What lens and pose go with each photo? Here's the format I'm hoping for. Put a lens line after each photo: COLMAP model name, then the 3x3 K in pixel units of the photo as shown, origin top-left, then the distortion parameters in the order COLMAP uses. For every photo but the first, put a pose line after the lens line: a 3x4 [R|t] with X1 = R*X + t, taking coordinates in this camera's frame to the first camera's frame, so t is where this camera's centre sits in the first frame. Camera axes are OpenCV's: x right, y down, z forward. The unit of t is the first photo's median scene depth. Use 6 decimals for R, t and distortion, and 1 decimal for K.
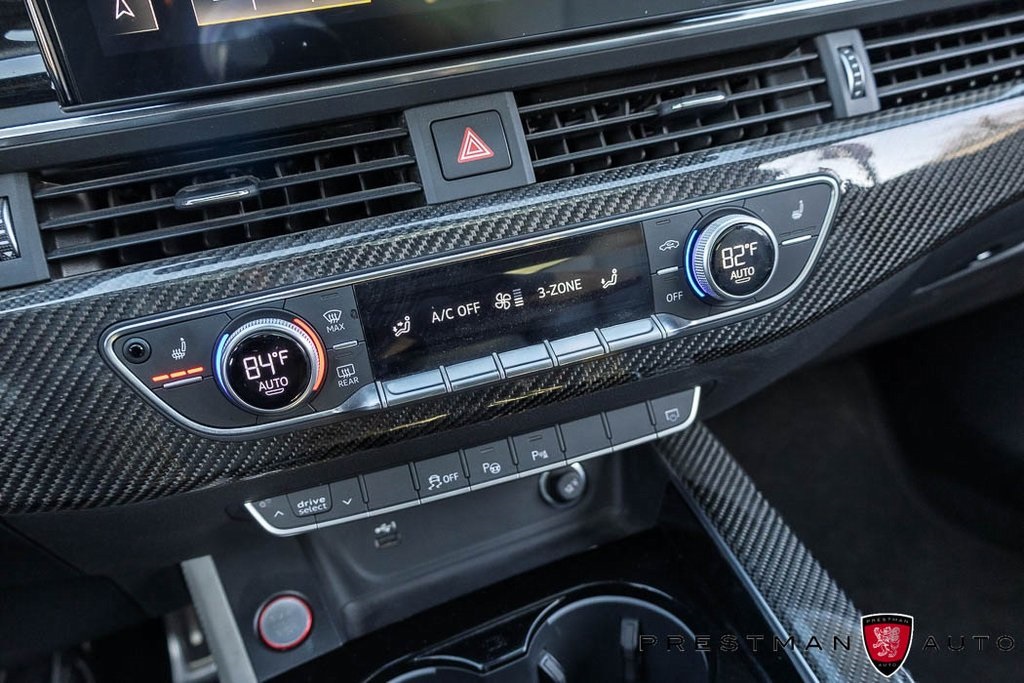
lens RADIAL K [[818.5, 0, 511.6], [0, 818.5, 378.1], [0, 0, 1]] dist [-0.000537, 0.011543]
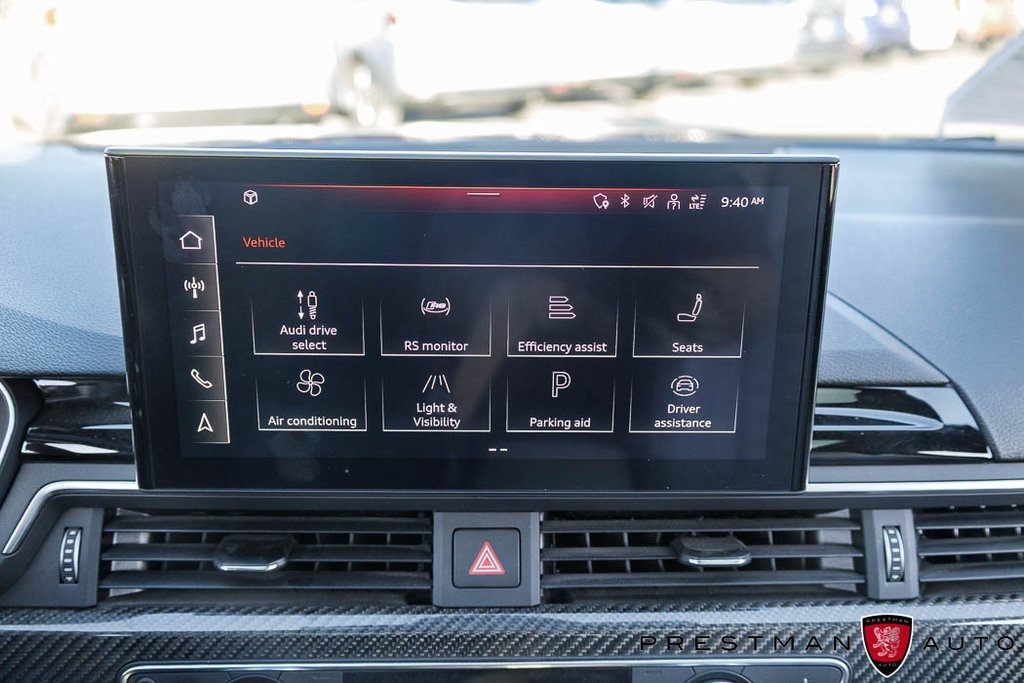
lens RADIAL K [[1006.6, 0, 512.0], [0, 1006.6, 341.5], [0, 0, 1]] dist [0.014957, 0.029885]
pose [[0.958495, 0.213448, -0.189017, 0.169424], [-0.232942, 0.968546, -0.087505, -0.447265], [0.164394, 0.127903, 0.978067, -0.310035]]
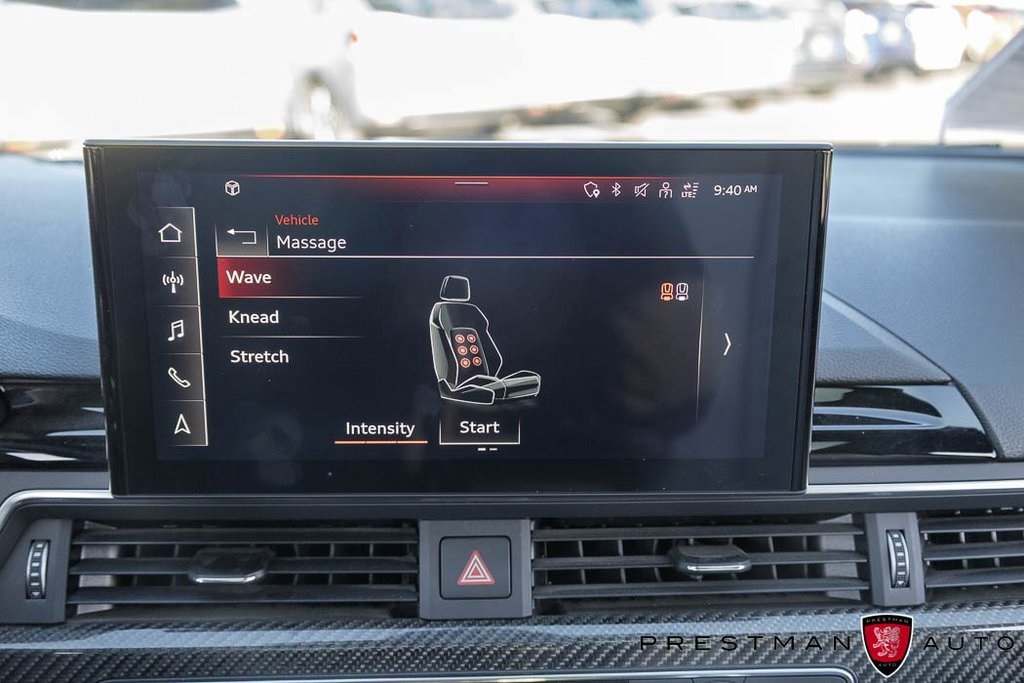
lens RADIAL K [[1116.7, 0, 507.8], [0, 1116.7, 342.4], [0, 0, 1]] dist [0.010042, 0.002776]
pose [[0.963802, 0.197177, -0.179463, 0.182497], [-0.222567, 0.965613, -0.134371, -0.374513], [0.146797, 0.169450, 0.974545, -0.390286]]
